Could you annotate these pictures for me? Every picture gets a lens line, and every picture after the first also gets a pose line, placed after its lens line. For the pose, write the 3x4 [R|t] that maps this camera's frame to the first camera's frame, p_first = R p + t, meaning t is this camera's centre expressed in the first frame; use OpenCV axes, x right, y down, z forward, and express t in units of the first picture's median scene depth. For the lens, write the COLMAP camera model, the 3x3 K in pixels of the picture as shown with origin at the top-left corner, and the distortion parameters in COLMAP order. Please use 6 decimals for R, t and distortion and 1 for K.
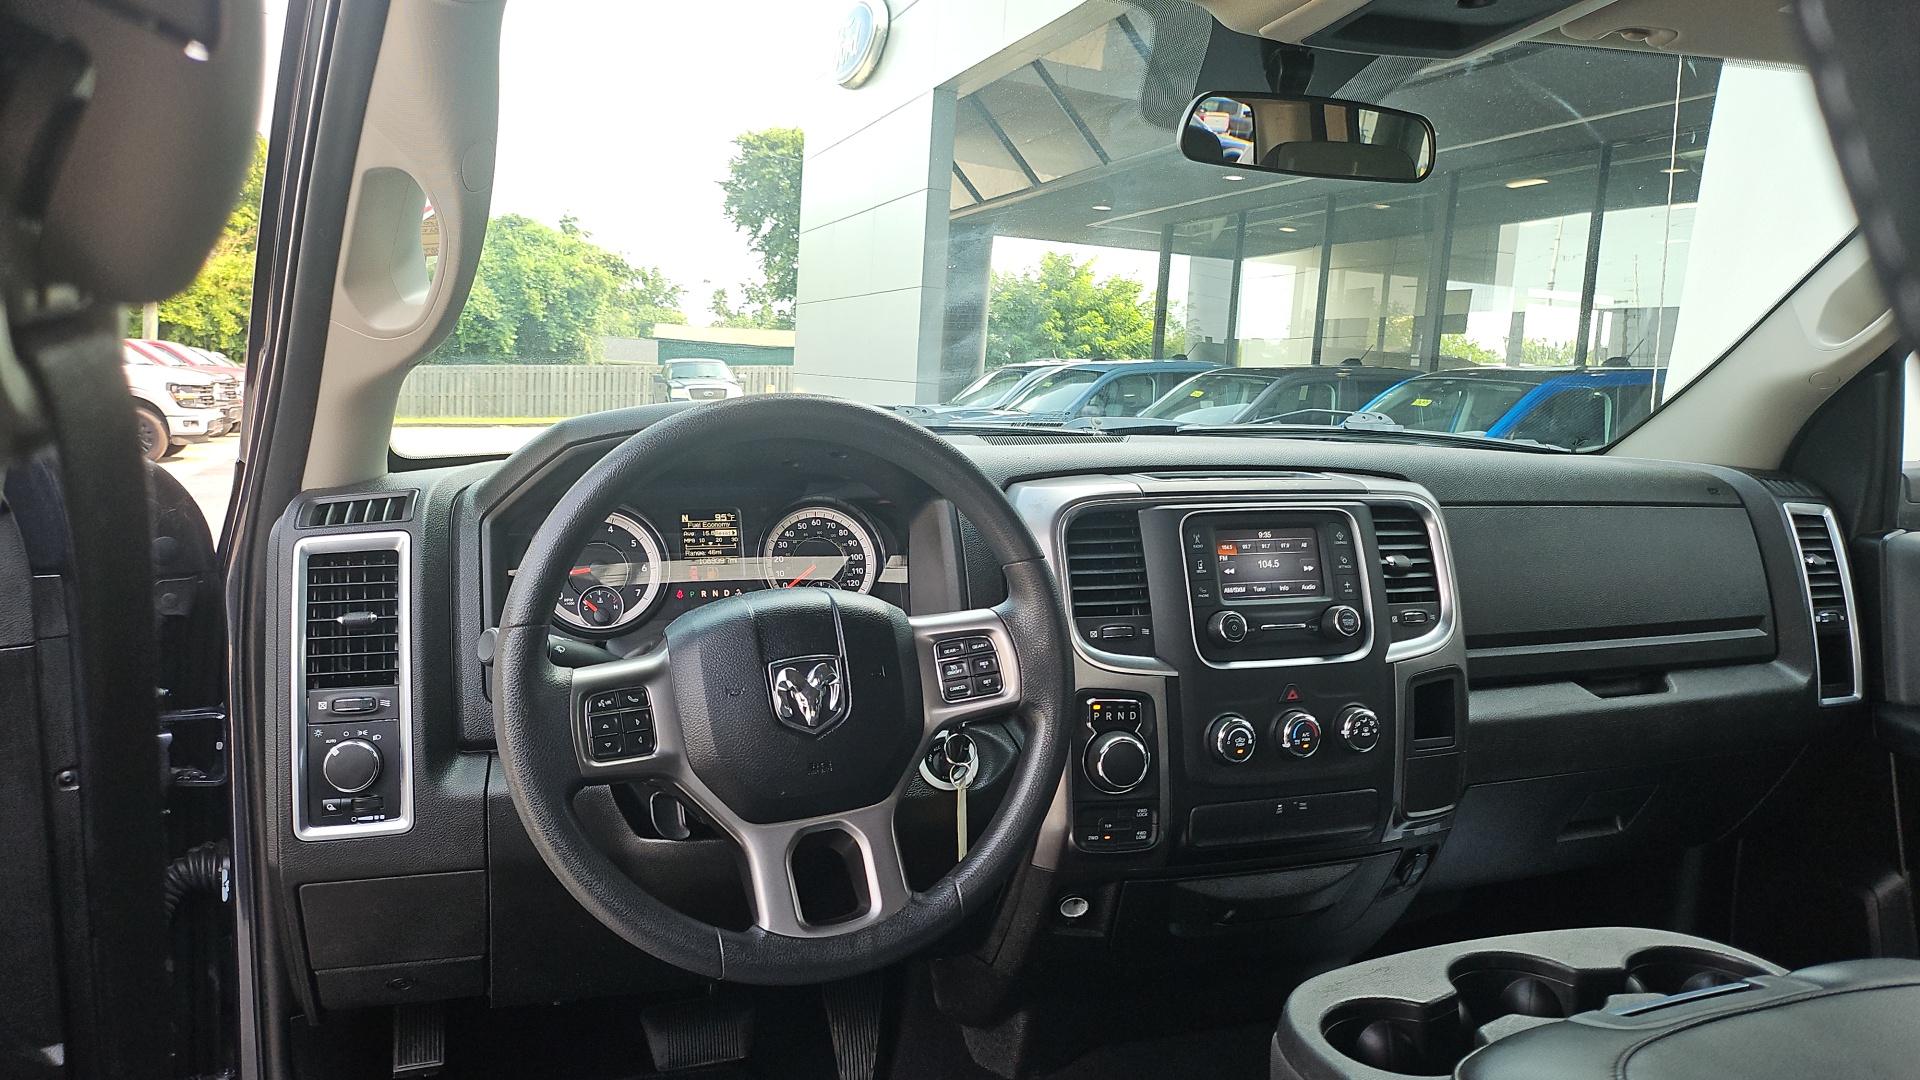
lens RADIAL K [[1357.0, 0, 926.6], [0, 1357.0, 556.0], [0, 0, 1]] dist [0.047766, -0.061341]
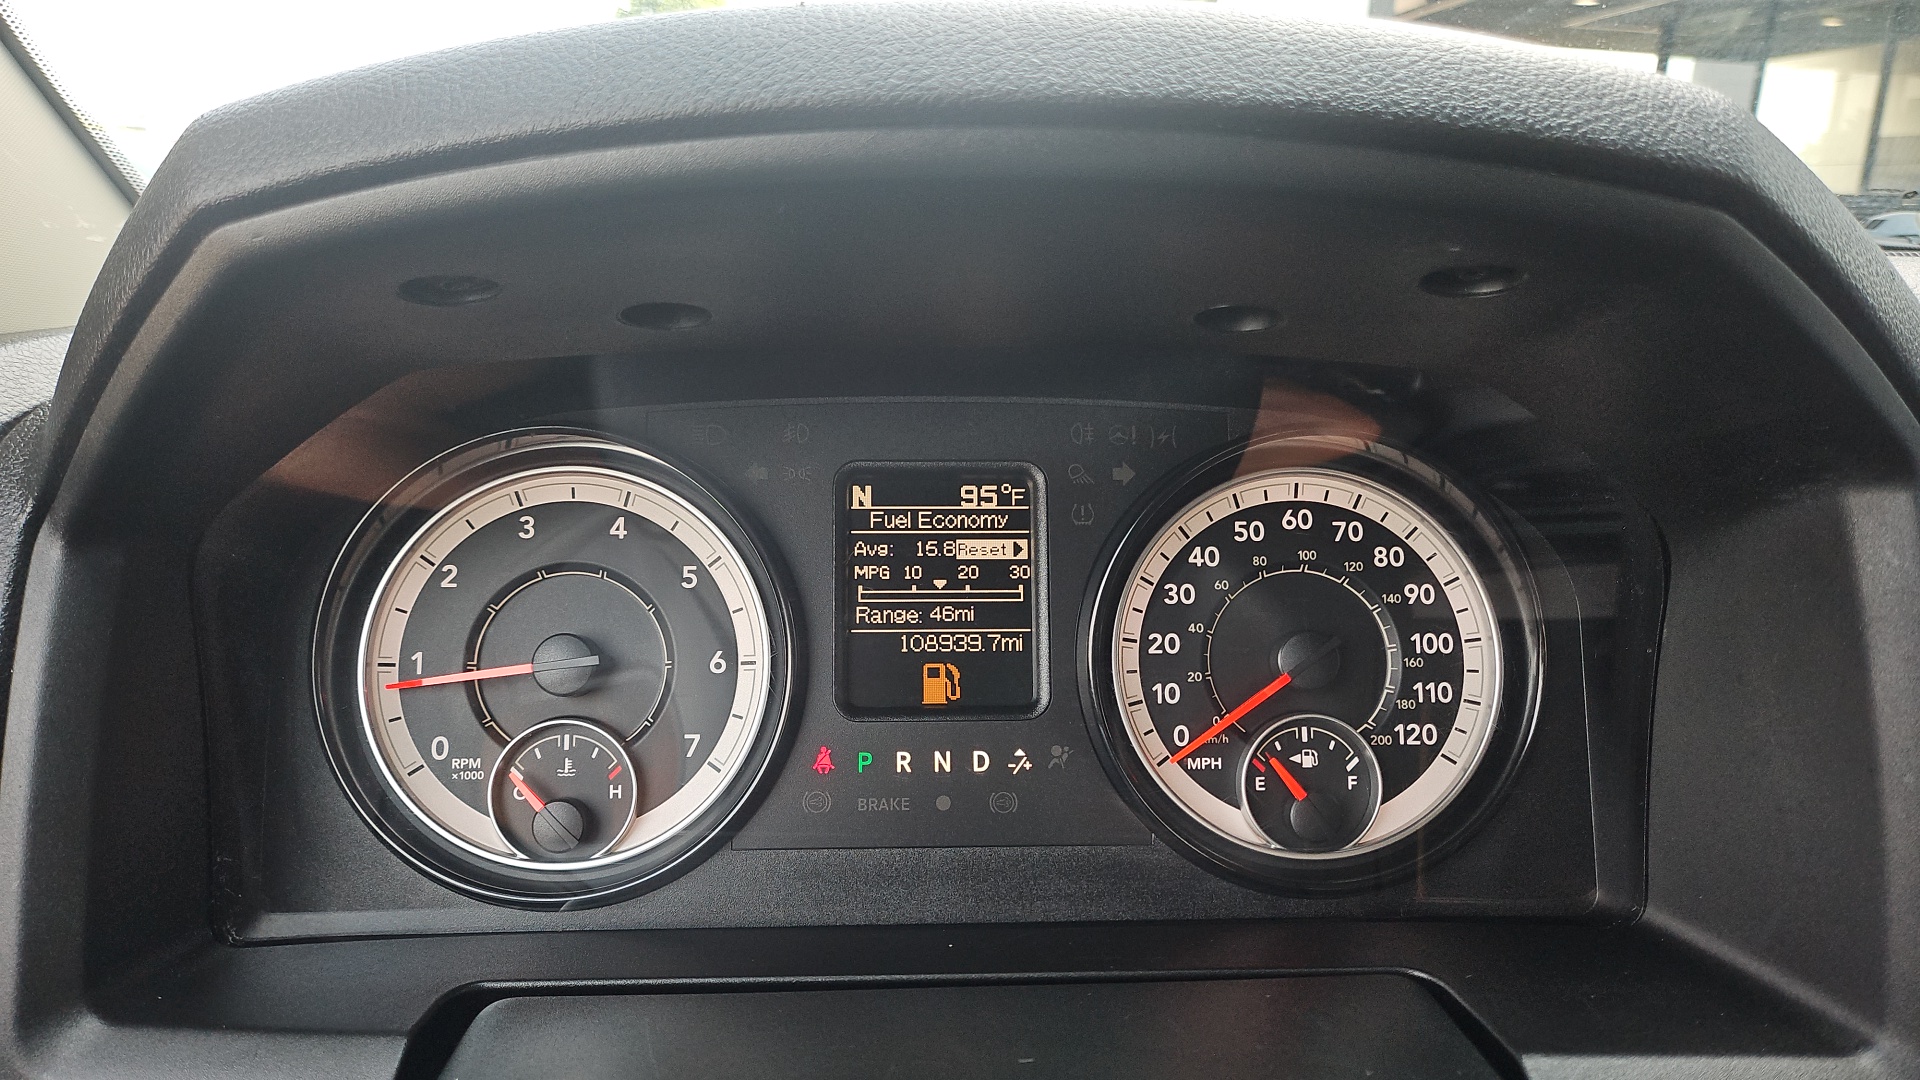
lens RADIAL K [[1357.0, 0, 918.4], [0, 1357.0, 564.9], [0, 0, 1]] dist [0.047766, -0.061341]
pose [[0.963473, 0.064072, -0.260027, -0.085608], [-0.034919, 0.992725, 0.115227, -0.047771], [0.265518, -0.101939, 0.958701, 0.710783]]
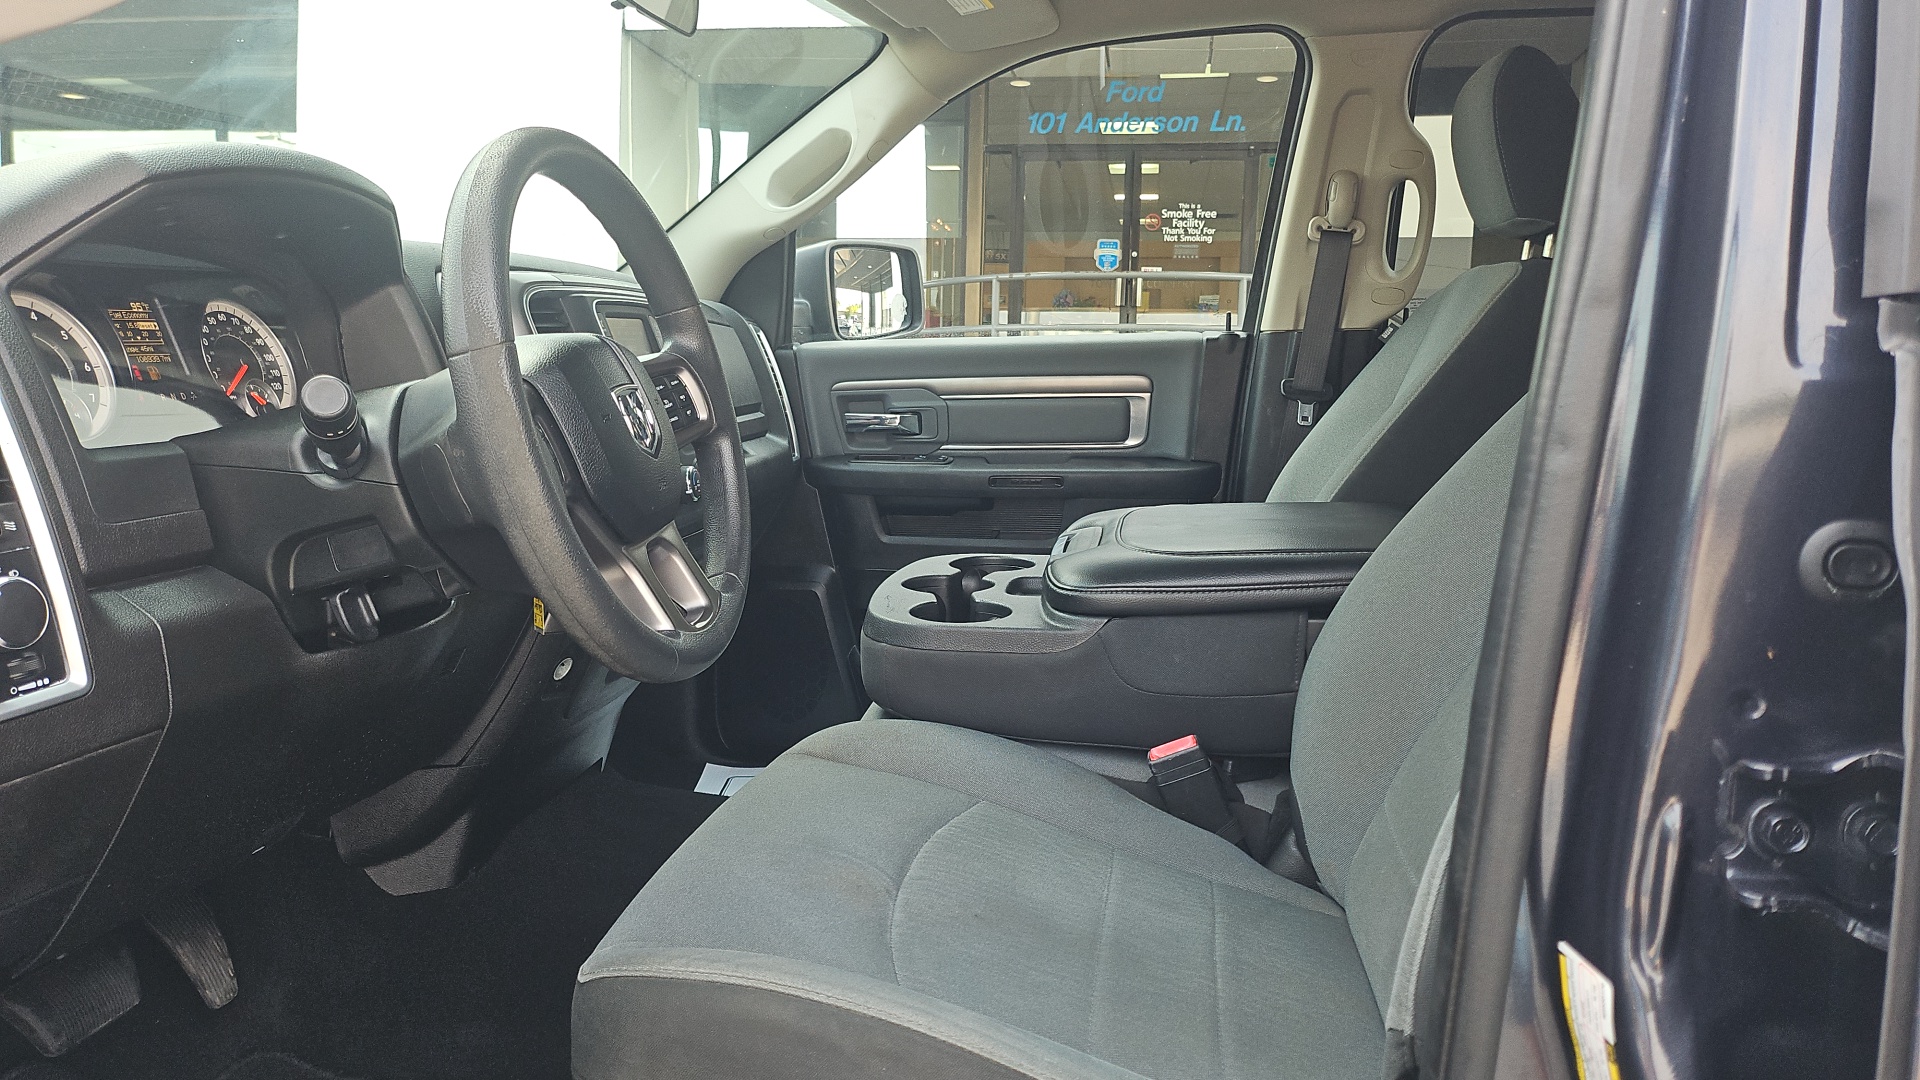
lens RADIAL K [[1357.0, 0, 977.4], [0, 1357.0, 555.9], [0, 0, 1]] dist [0.047766, -0.061341]
pose [[0.445436, -0.151708, 0.882367, -0.672746], [0.120639, 0.986722, 0.108749, 0.089906], [-0.887149, 0.058007, 0.457823, 0.196668]]
